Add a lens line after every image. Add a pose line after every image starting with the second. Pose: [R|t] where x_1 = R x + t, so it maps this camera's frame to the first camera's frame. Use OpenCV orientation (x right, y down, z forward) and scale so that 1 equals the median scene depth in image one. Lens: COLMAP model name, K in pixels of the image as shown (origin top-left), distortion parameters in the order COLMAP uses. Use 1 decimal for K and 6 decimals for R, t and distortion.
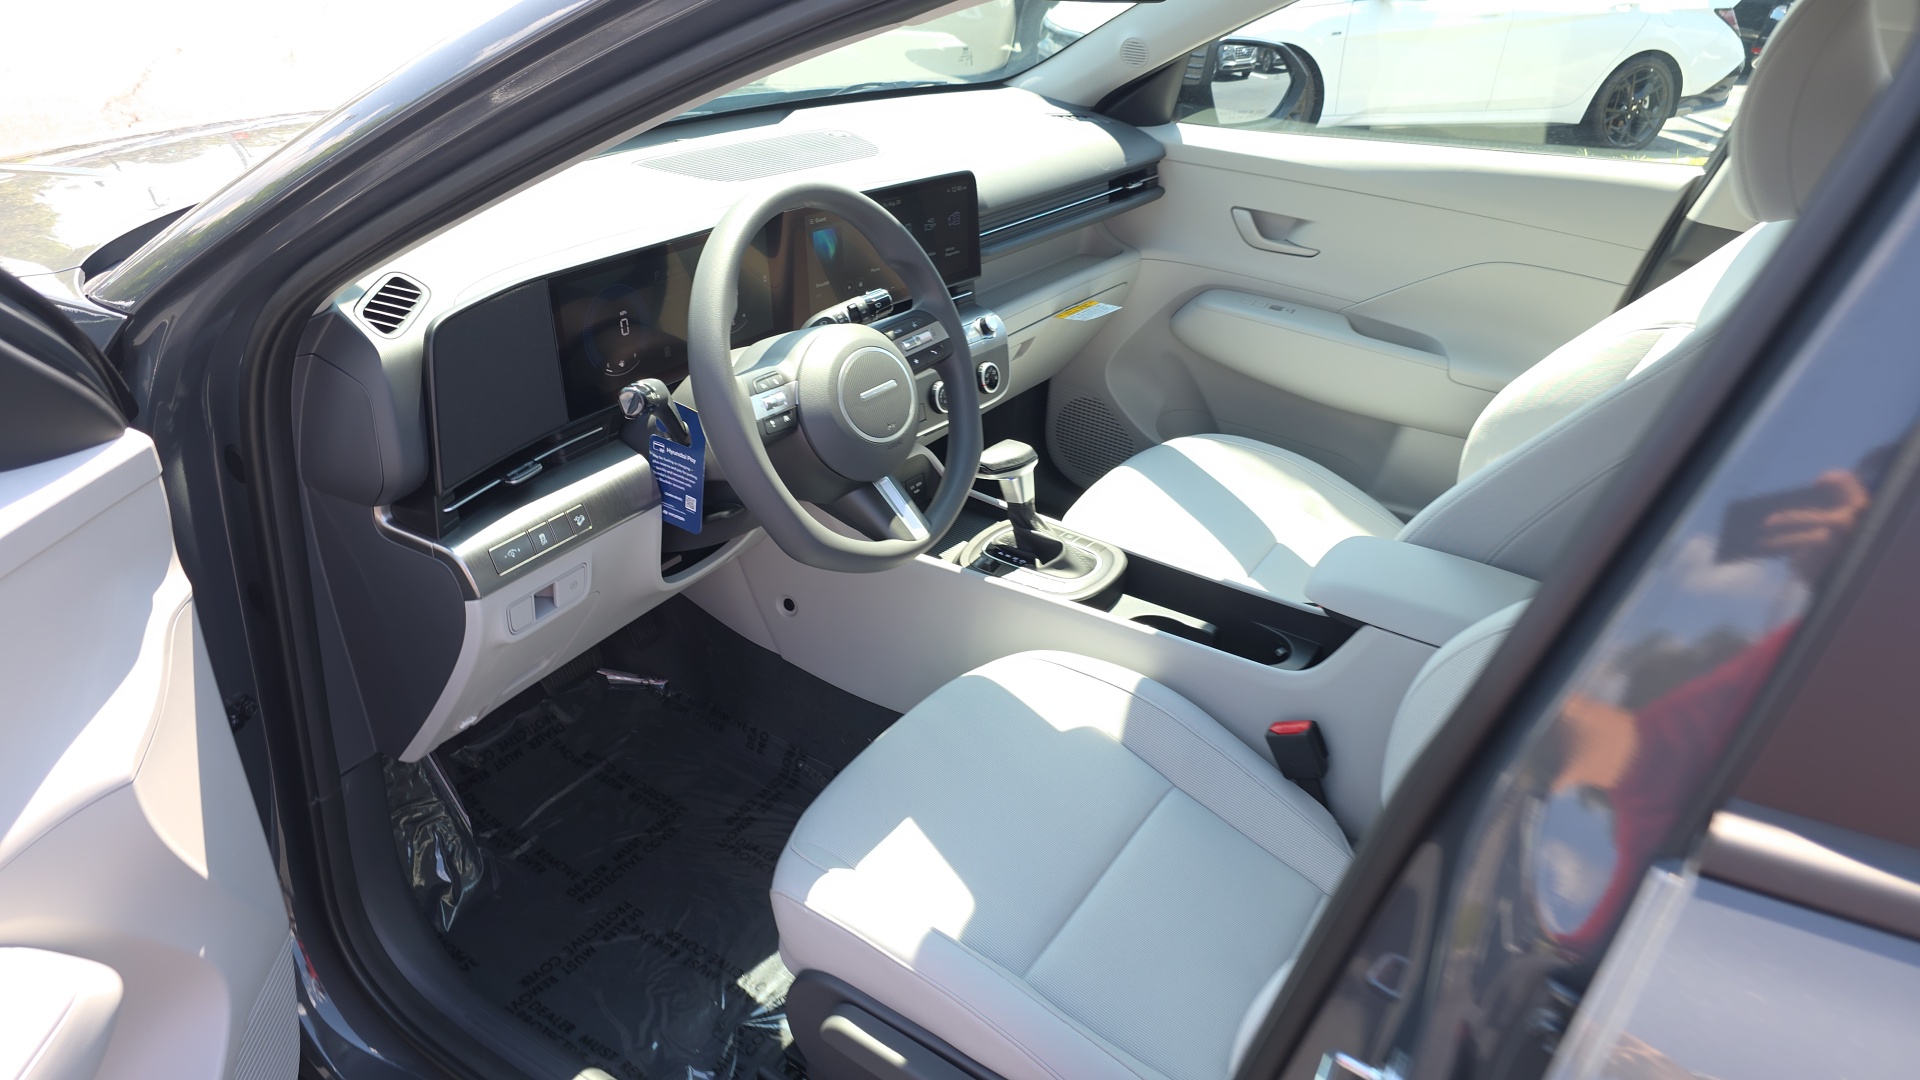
lens RADIAL K [[1274.6, 0, 960.0], [0, 1274.6, 540.0], [0, 0, 1]] dist [0.060610, 0.000602]
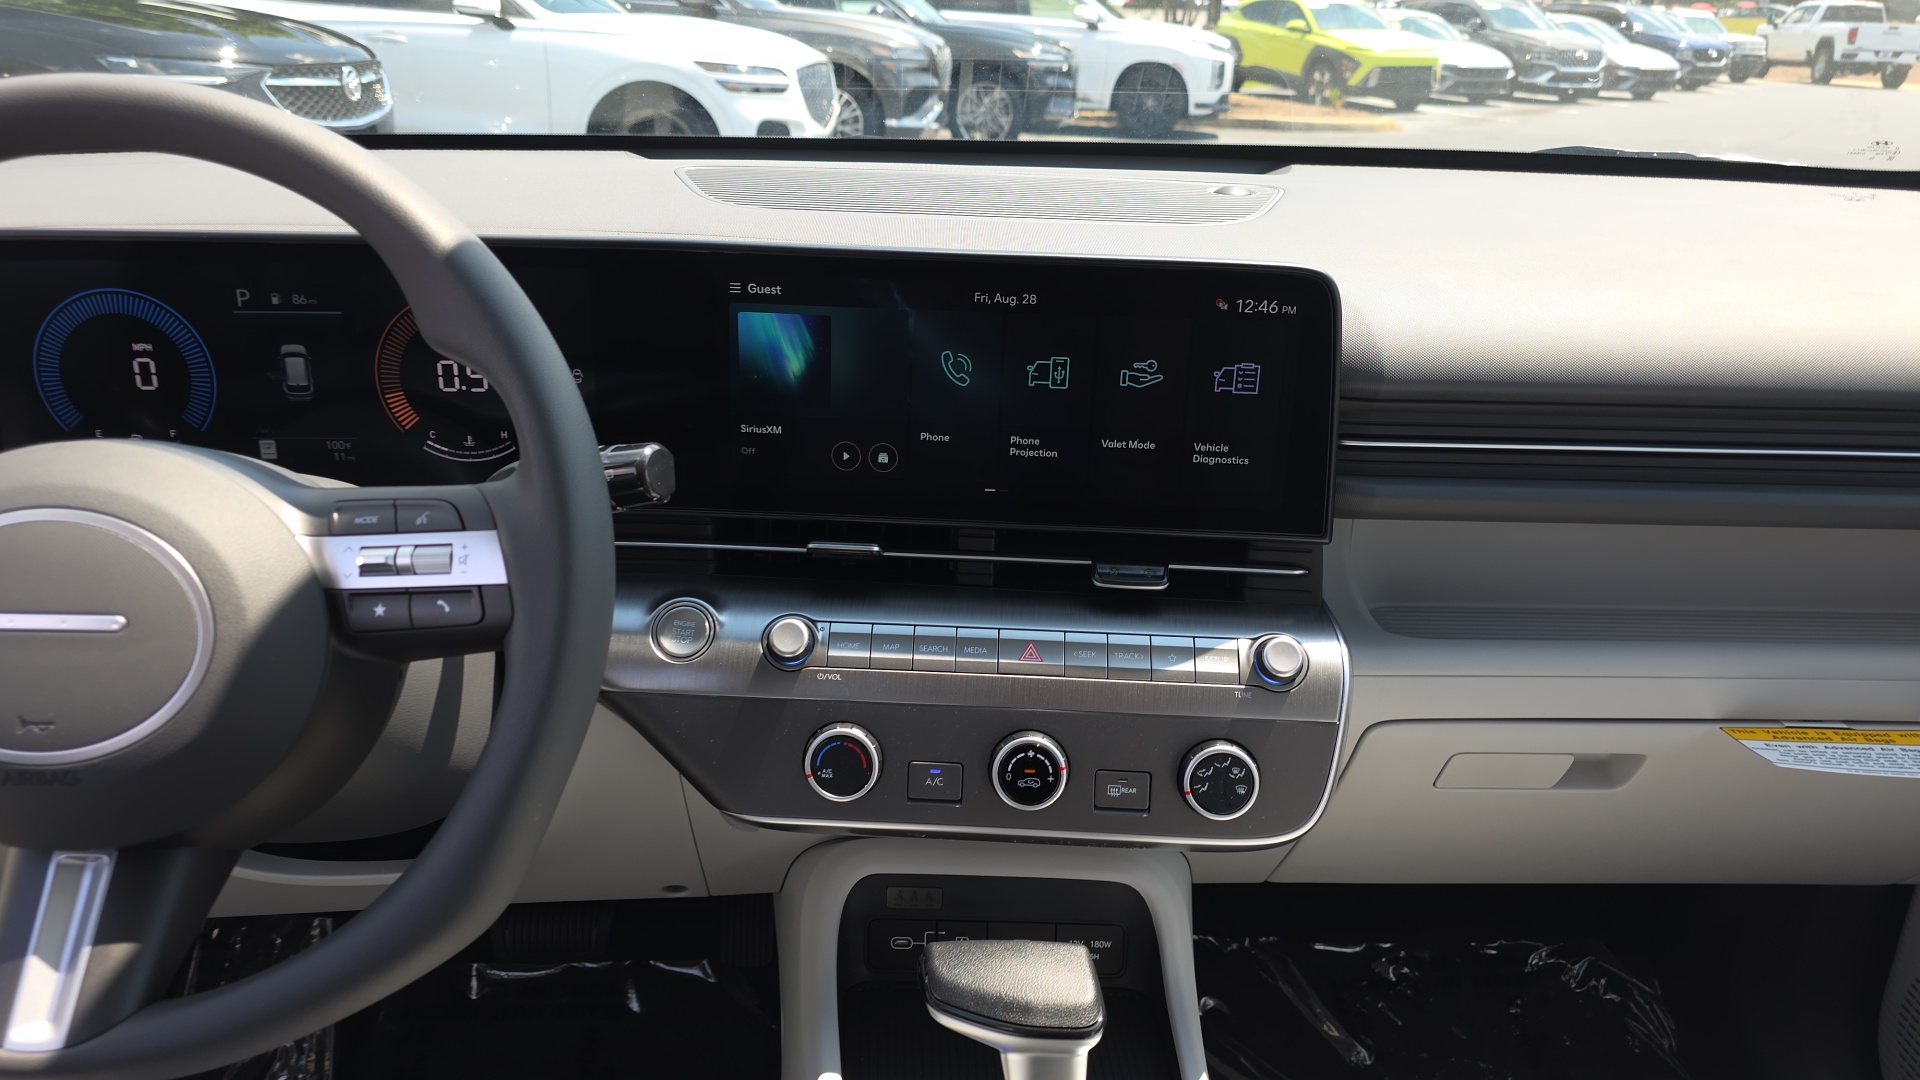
lens RADIAL K [[1298.3, 0, 939.9], [0, 1298.3, 583.8], [0, 0, 1]] dist [0.054352, -0.066260]
pose [[0.567938, 0.285702, -0.771895, 0.217974], [-0.374864, 0.924696, 0.066444, -0.146198], [0.732751, 0.251619, 0.632269, 0.549816]]
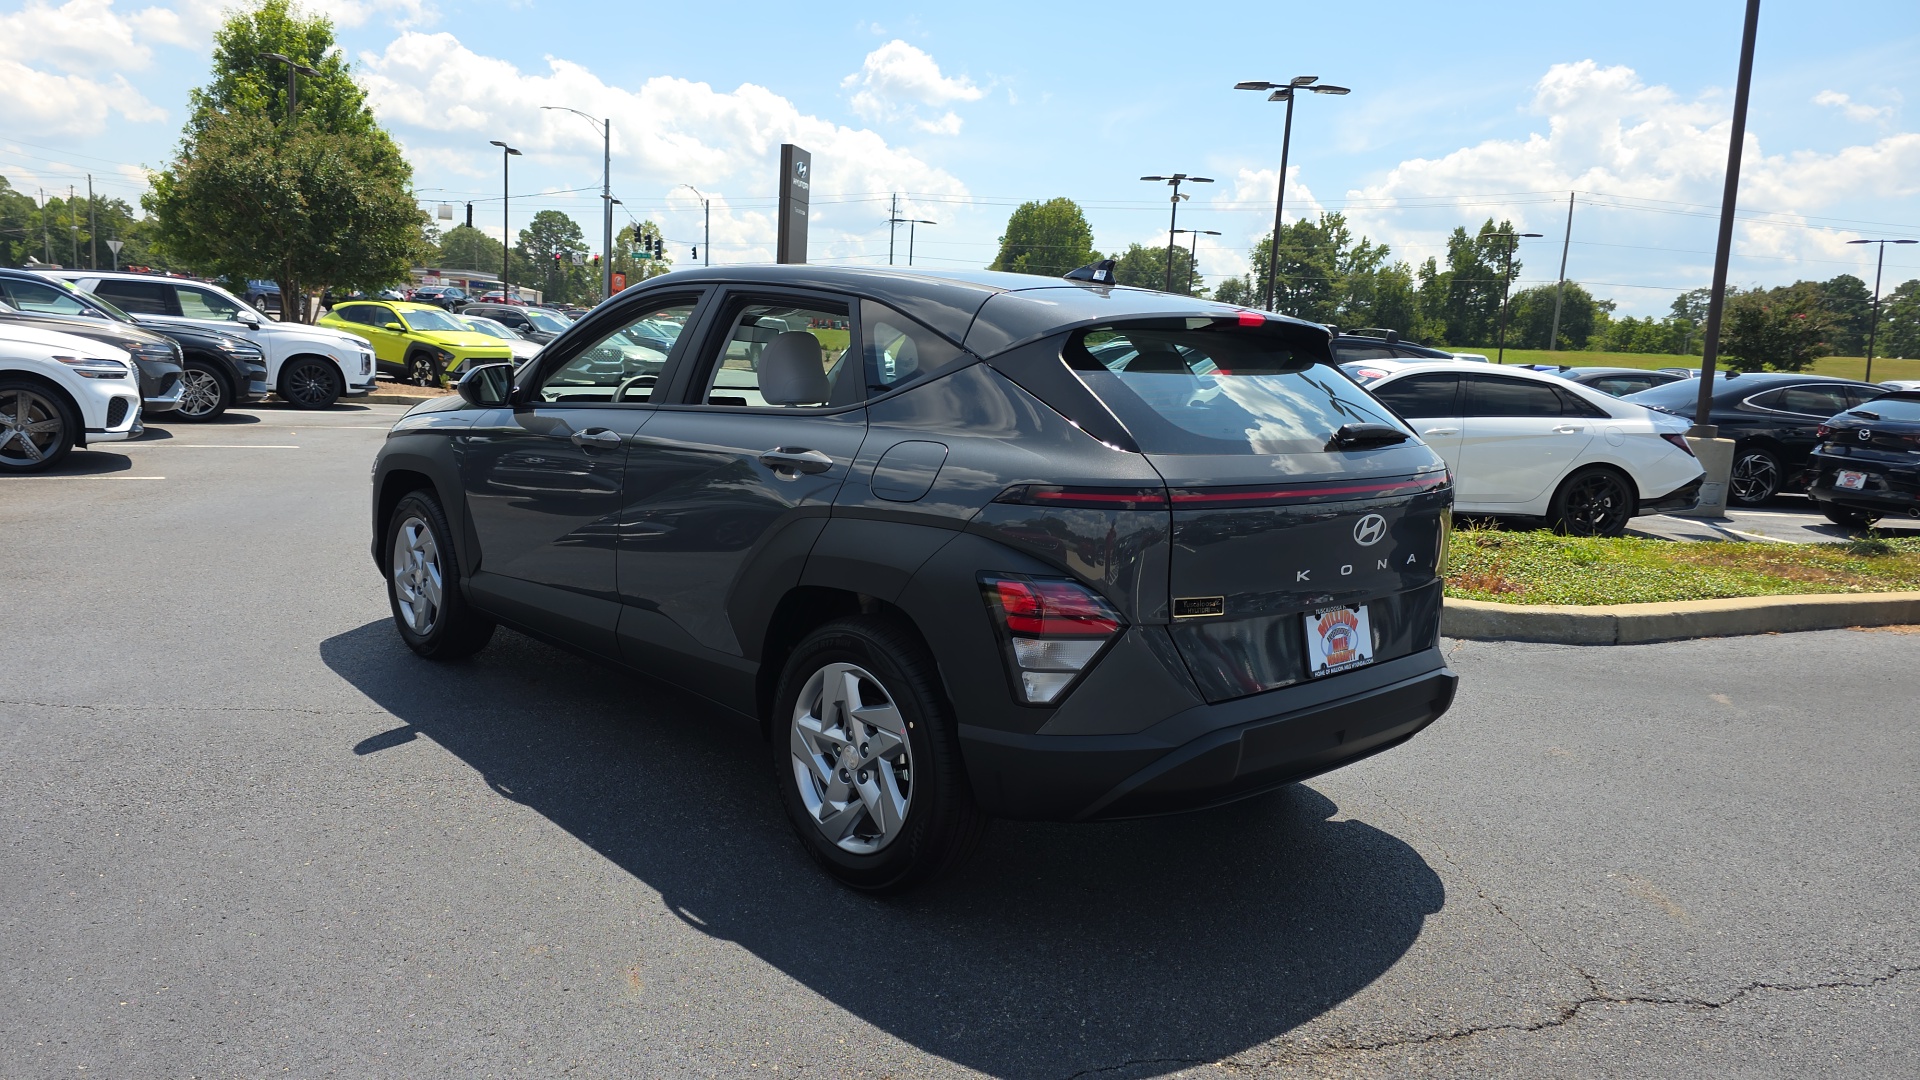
lens RADIAL K [[1321.2, 0, 934.8], [0, 1321.2, 555.3], [0, 0, 1]] dist [0.054559, -0.070541]
pose [[0.964729, 0.027620, -0.261791, 0.933465], [-0.113444, 0.941017, -0.318774, 0.806196], [0.237546, 0.337229, 0.910960, -1.295721]]
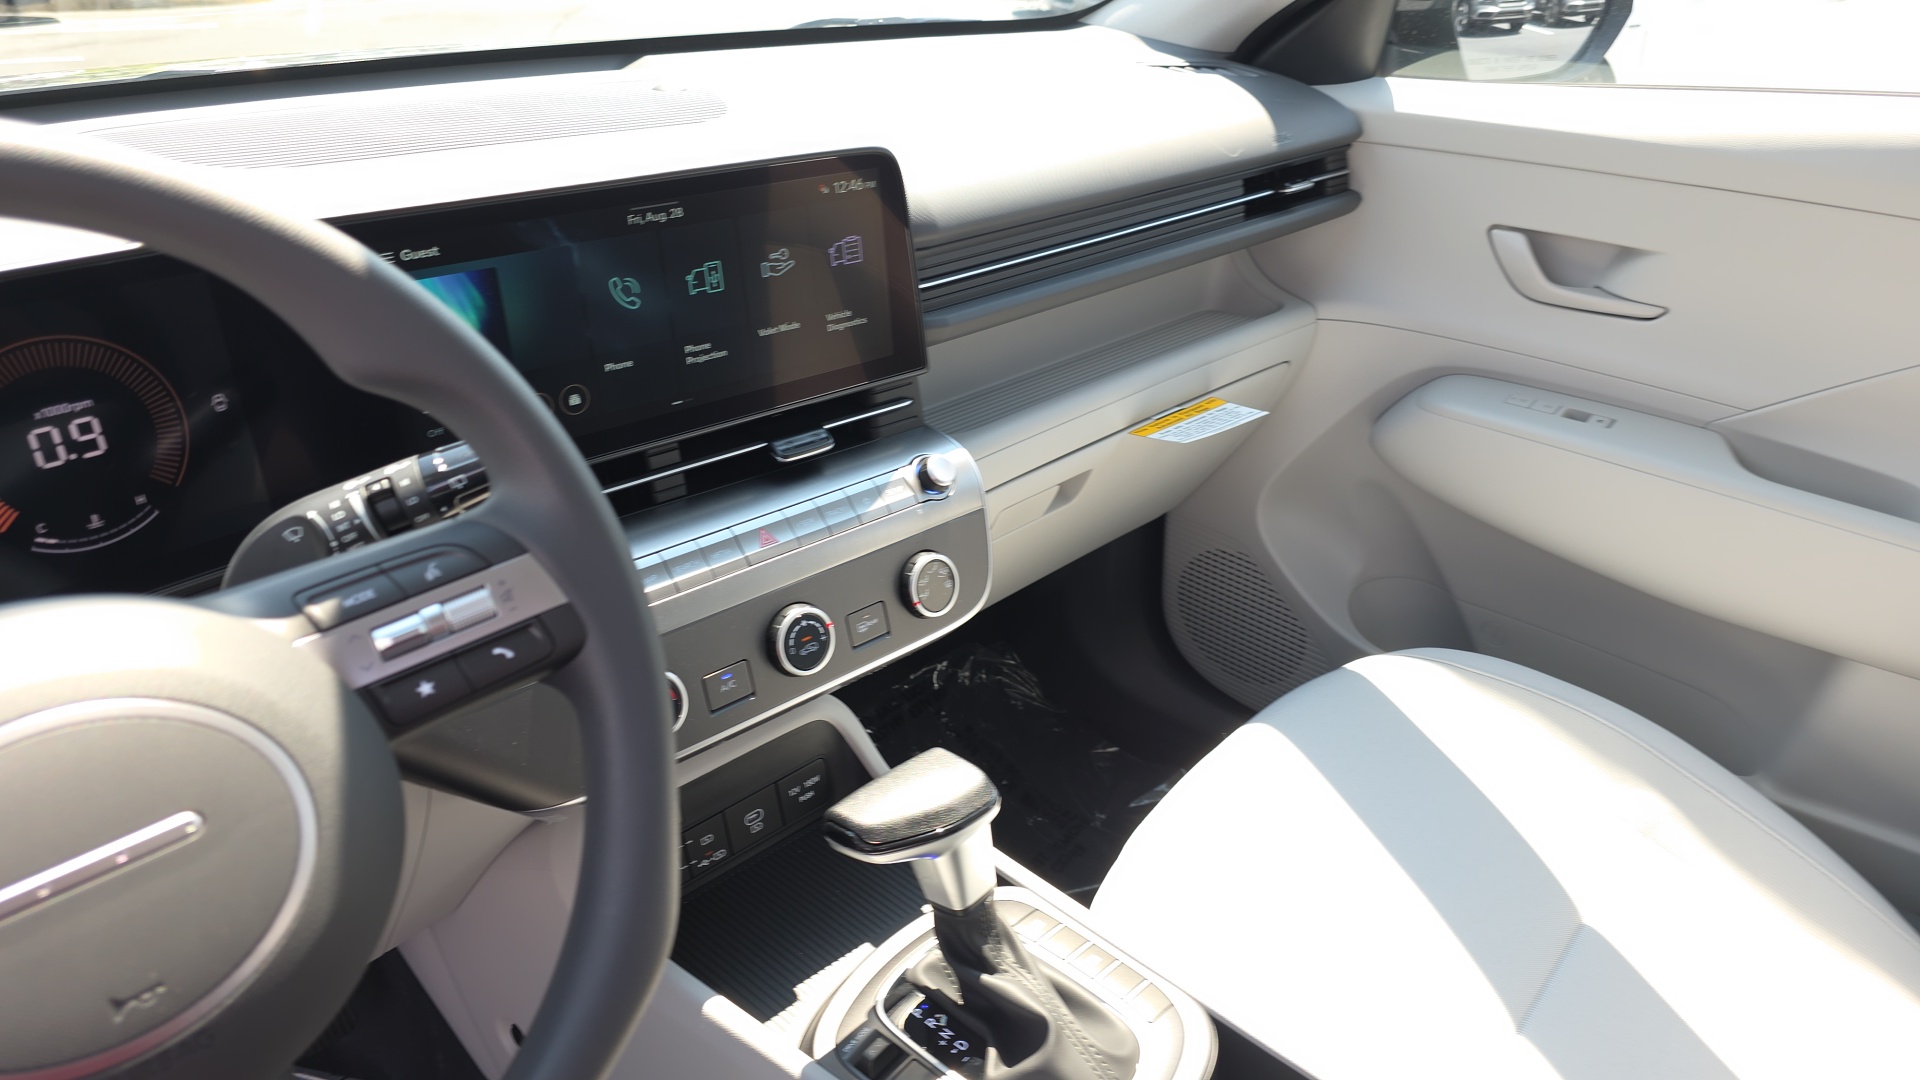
lens RADIAL K [[1311.8, 0, 970.2], [0, 1311.8, 509.8], [0, 0, 1]] dist [0.049771, -0.074530]
pose [[0.985749, 0.025514, -0.166280, 0.094810], [-0.034406, 0.998115, -0.050820, -0.108007], [0.164670, 0.055817, 0.984768, 0.437012]]
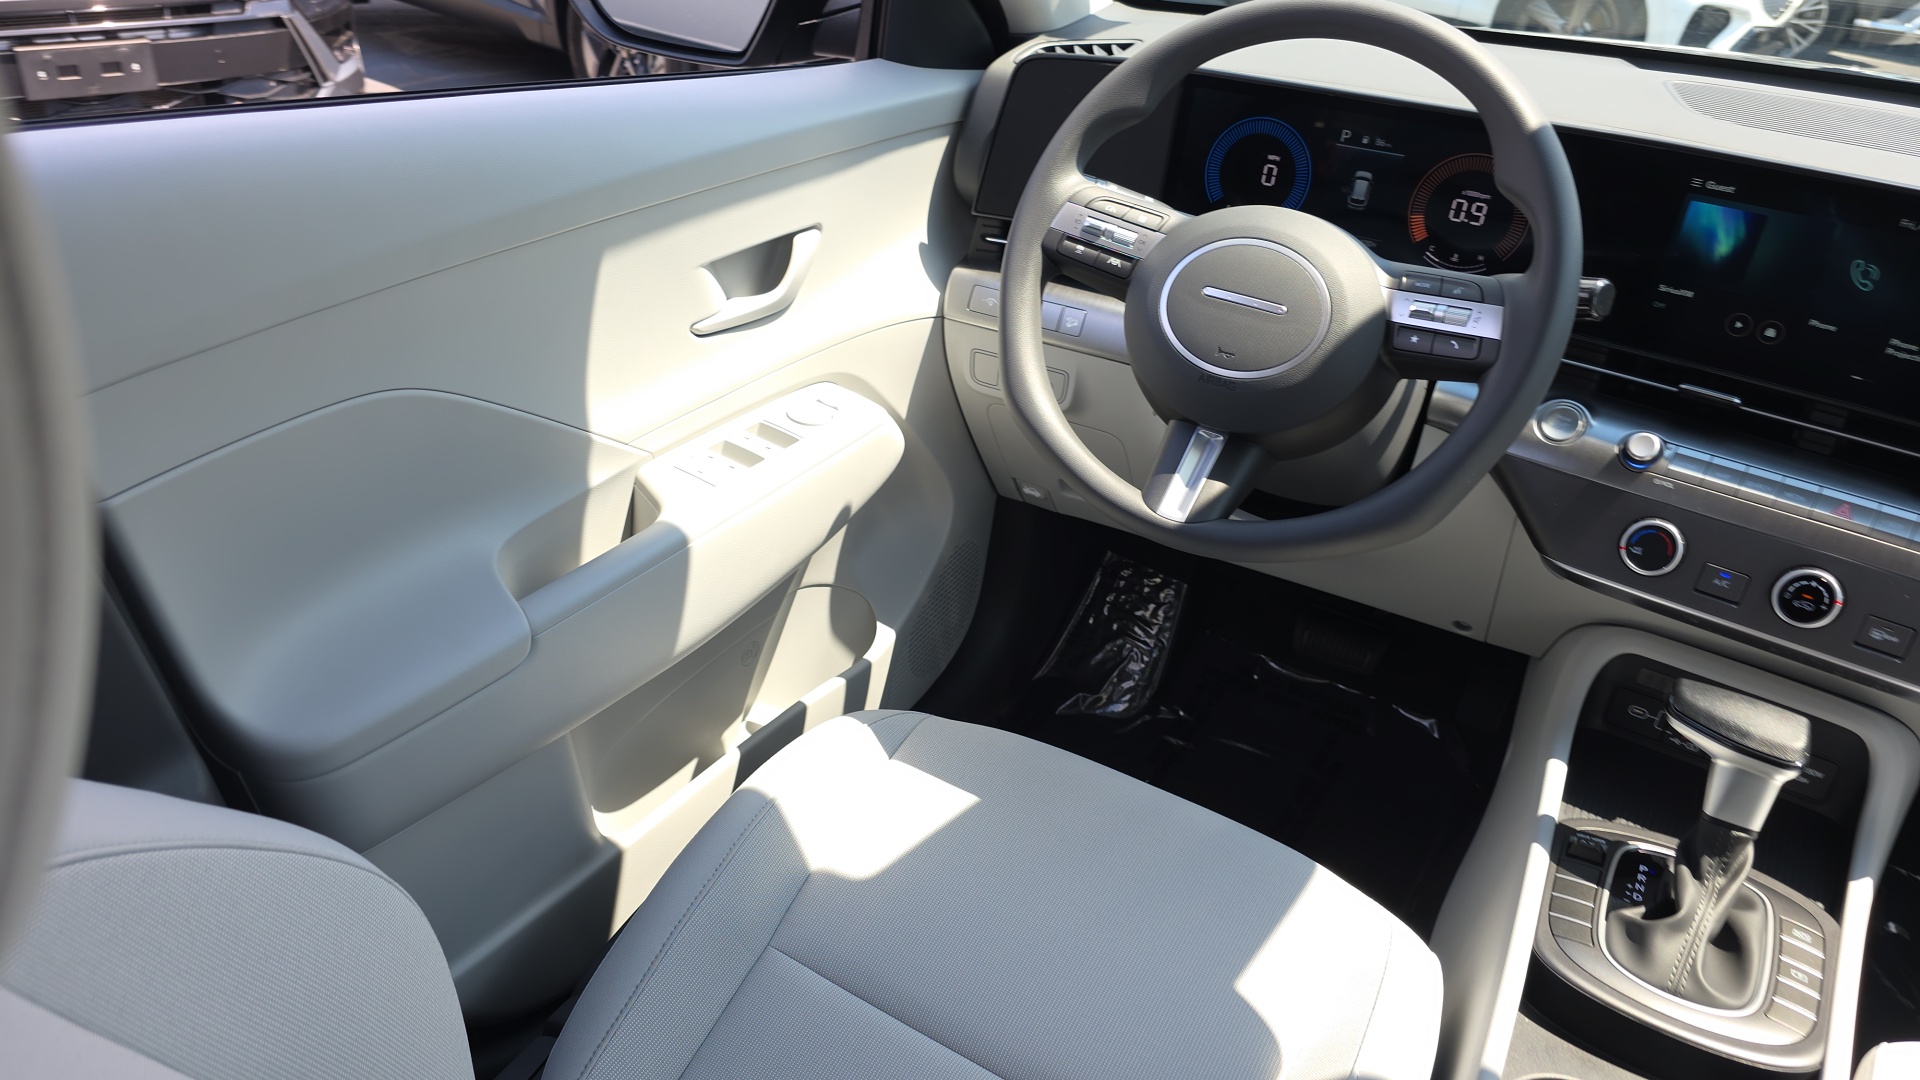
lens RADIAL K [[1302.4, 0, 959.7], [0, 1302.4, 580.4], [0, 0, 1]] dist [0.054604, -0.051544]
pose [[0.005013, 0.456828, -0.889541, 0.368597], [-0.527248, 0.757066, 0.385824, -0.113463], [0.849697, 0.467075, 0.244656, 0.444522]]
